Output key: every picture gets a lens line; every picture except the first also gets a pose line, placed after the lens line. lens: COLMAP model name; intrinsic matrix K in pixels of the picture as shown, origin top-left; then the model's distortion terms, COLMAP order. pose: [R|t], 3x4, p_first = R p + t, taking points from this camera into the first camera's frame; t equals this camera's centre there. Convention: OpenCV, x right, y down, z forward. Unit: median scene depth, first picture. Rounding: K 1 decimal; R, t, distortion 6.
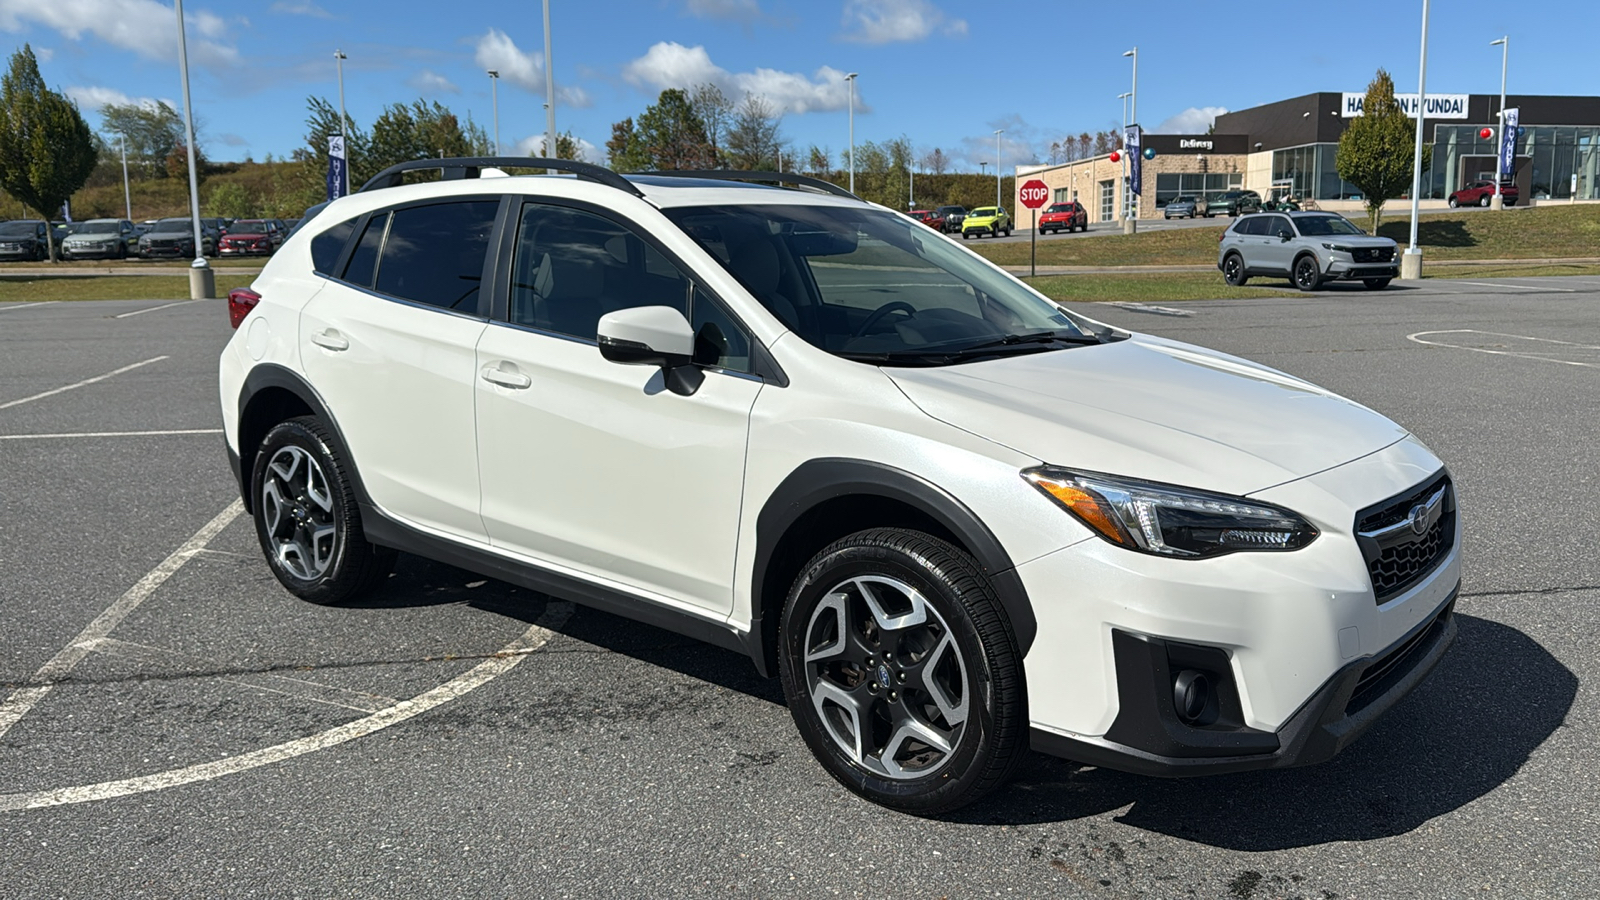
lens RADIAL K [[1261.6, 0, 818.9], [0, 1261.6, 469.8], [0, 0, 1]] dist [0.110409, -0.169272]
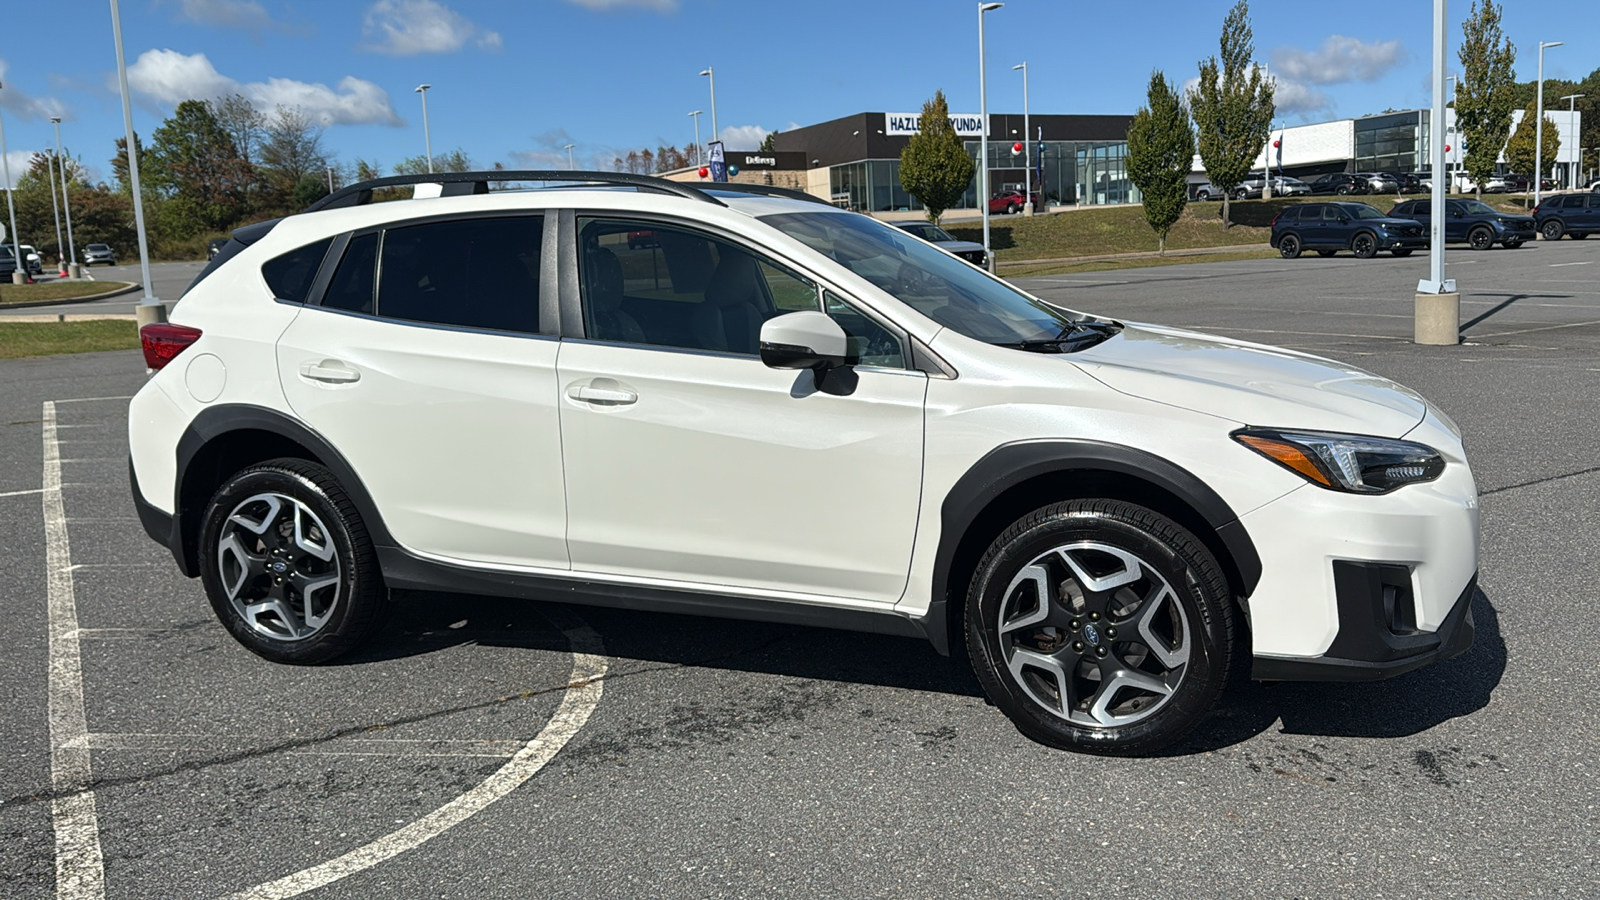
lens RADIAL K [[1261.6, 0, 826.7], [0, 1261.6, 454.5], [0, 0, 1]] dist [0.110409, -0.169272]
pose [[0.941614, -0.084497, 0.325921, -0.396296], [0.091871, 0.995744, -0.007272, -0.003692], [-0.323919, 0.036790, 0.945369, 0.024407]]
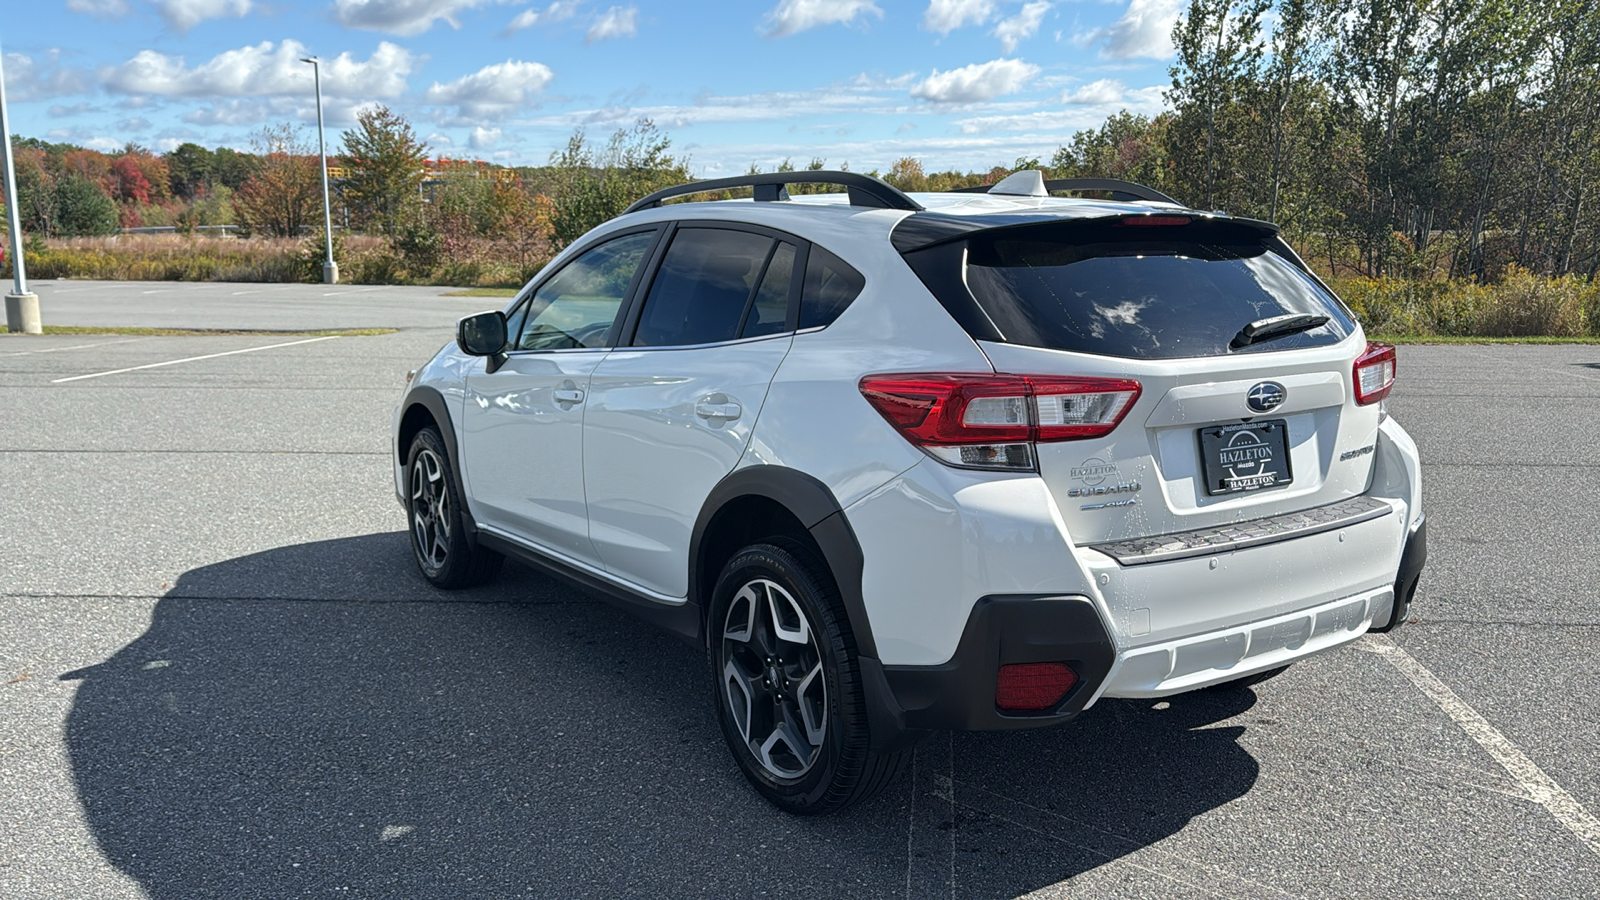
lens RADIAL K [[1268.8, 0, 842.2], [0, 1268.8, 476.1], [0, 0, 1]] dist [0.110886, -0.170399]
pose [[-0.960974, -0.049174, 0.272233, -0.465538], [0.051034, 0.935672, 0.349161, -0.425591], [-0.271890, 0.349428, -0.896647, 2.215037]]
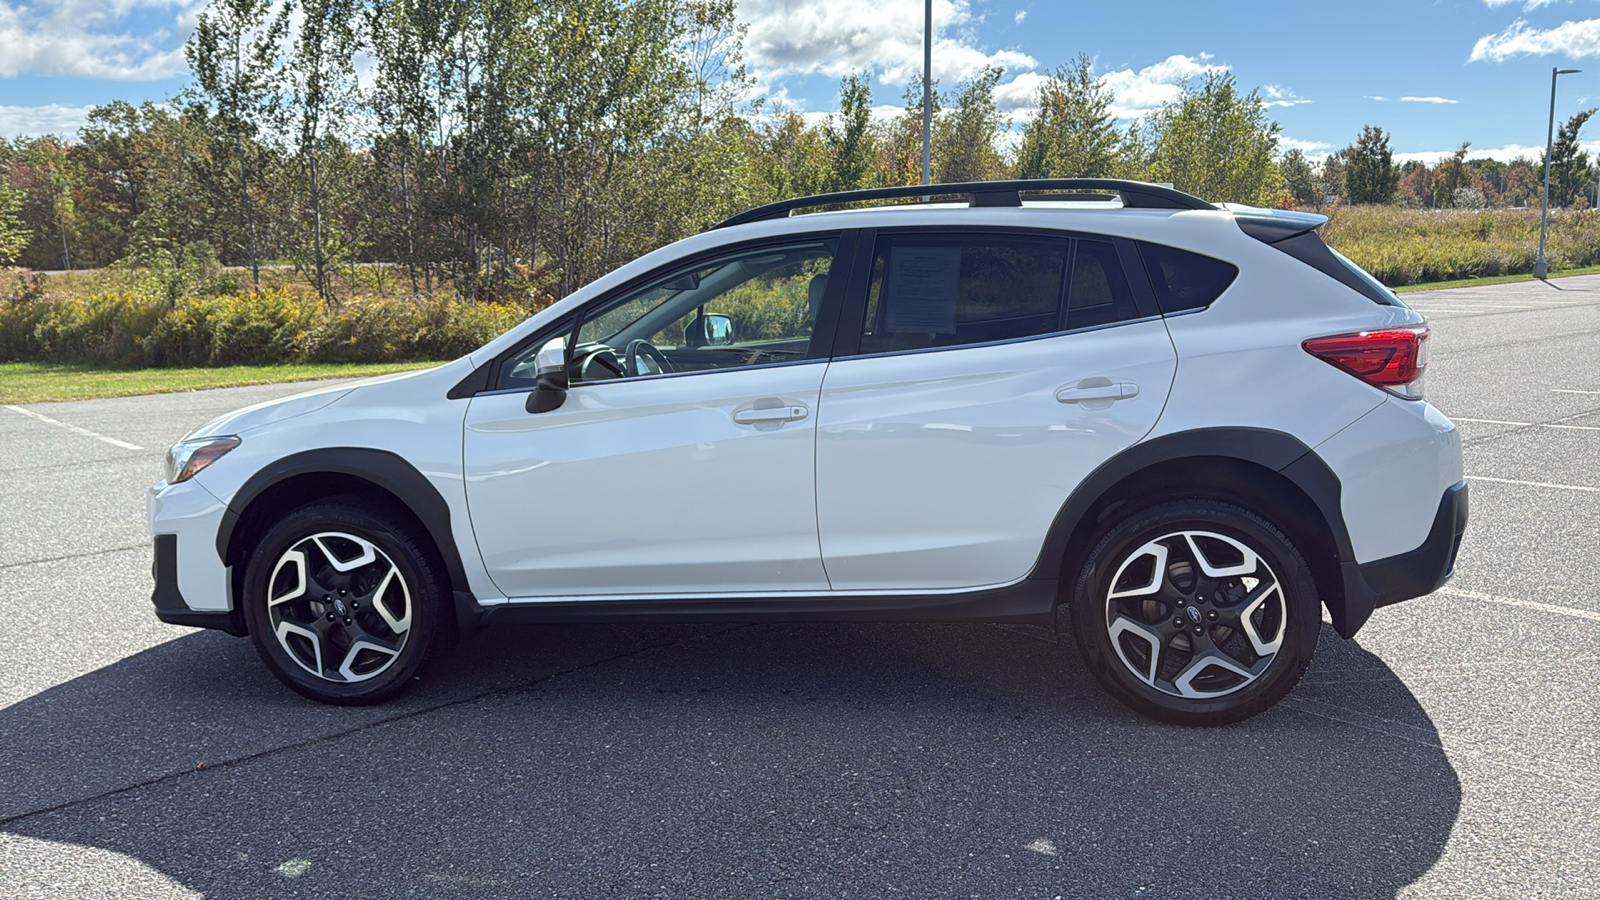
lens RADIAL K [[1268.8, 0, 828.9], [0, 1268.8, 449.2], [0, 0, 1]] dist [0.110886, -0.170399]
pose [[-0.871923, 0.095356, -0.480268, 0.469074], [-0.062271, 0.951295, 0.301928, -0.406283], [0.485667, 0.293165, -0.823518, 2.150803]]
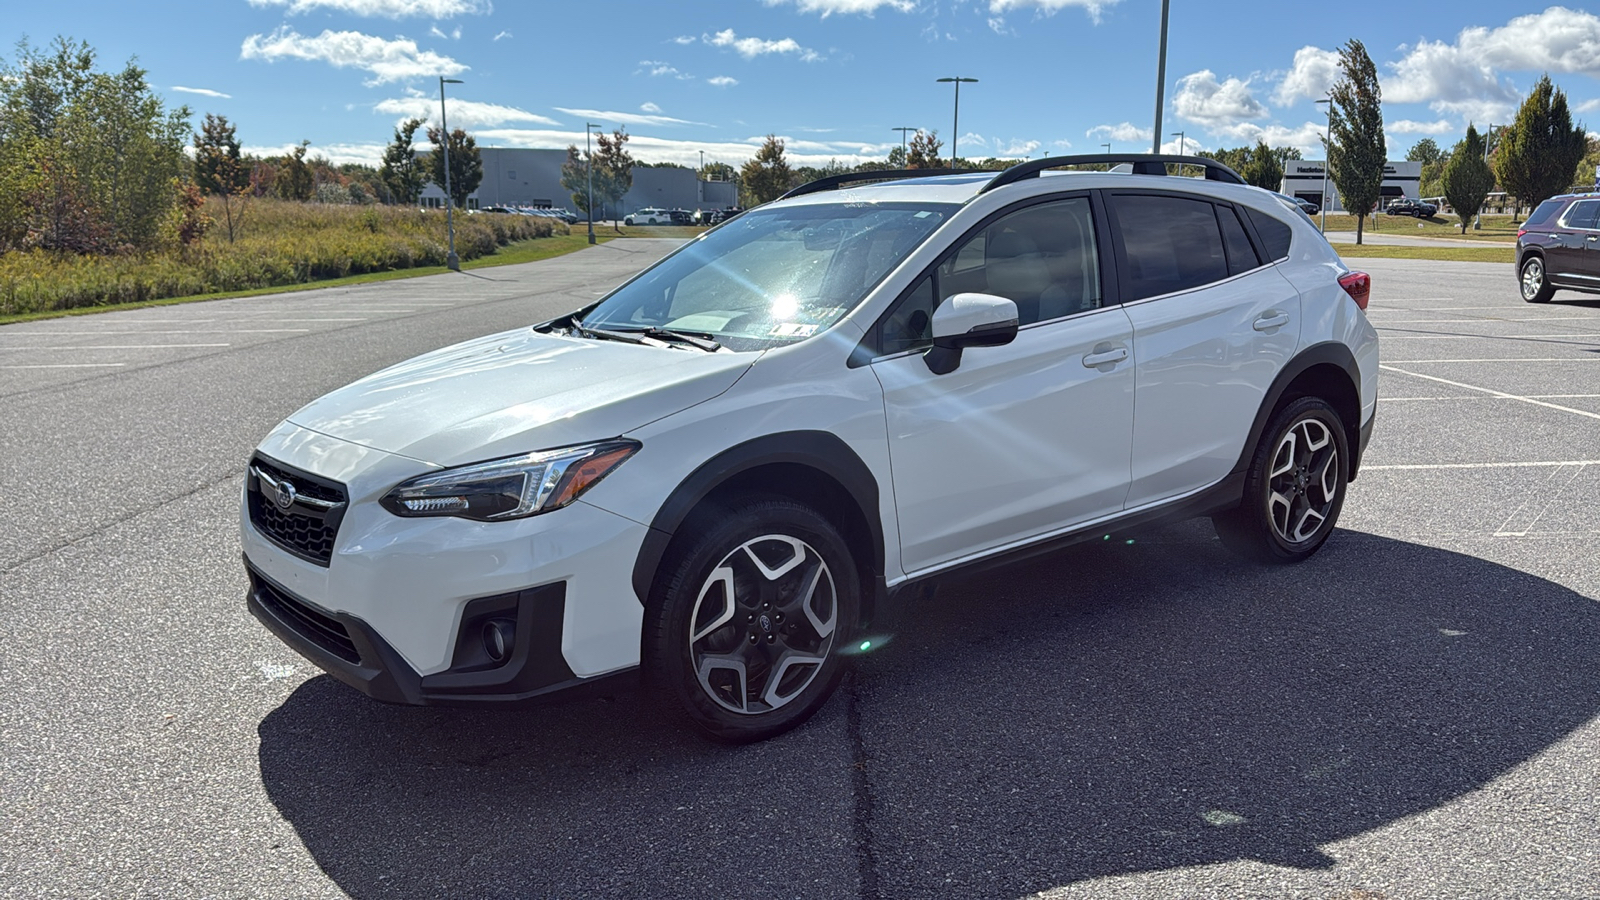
lens RADIAL K [[1268.8, 0, 832.0], [0, 1268.8, 491.3], [0, 0, 1]] dist [0.110886, -0.170399]
pose [[-0.199877, 0.200117, -0.959168, 1.142971], [-0.162259, 0.958645, 0.233820, -0.239931], [0.966292, 0.202369, -0.159141, 1.287818]]
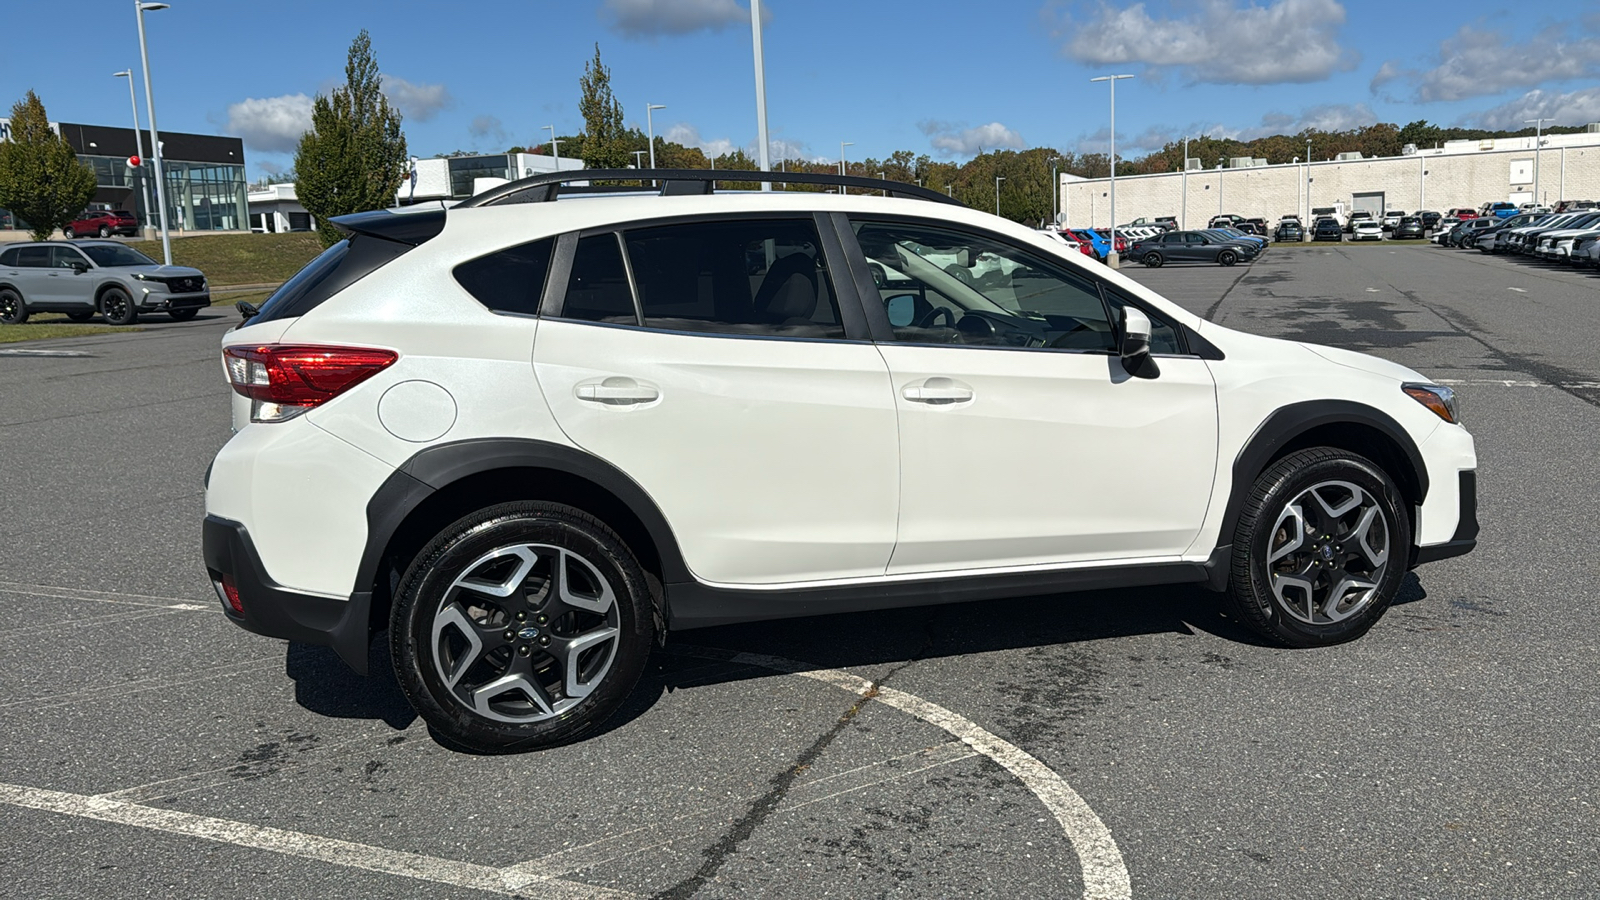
lens RADIAL K [[1268.8, 0, 825.4], [0, 1268.8, 441.9], [0, 0, 1]] dist [0.110886, -0.170399]
pose [[0.519148, -0.135952, 0.843803, -1.114237], [0.174335, 0.983356, 0.051178, -0.099703], [-0.836716, 0.120536, 0.534208, 0.535251]]
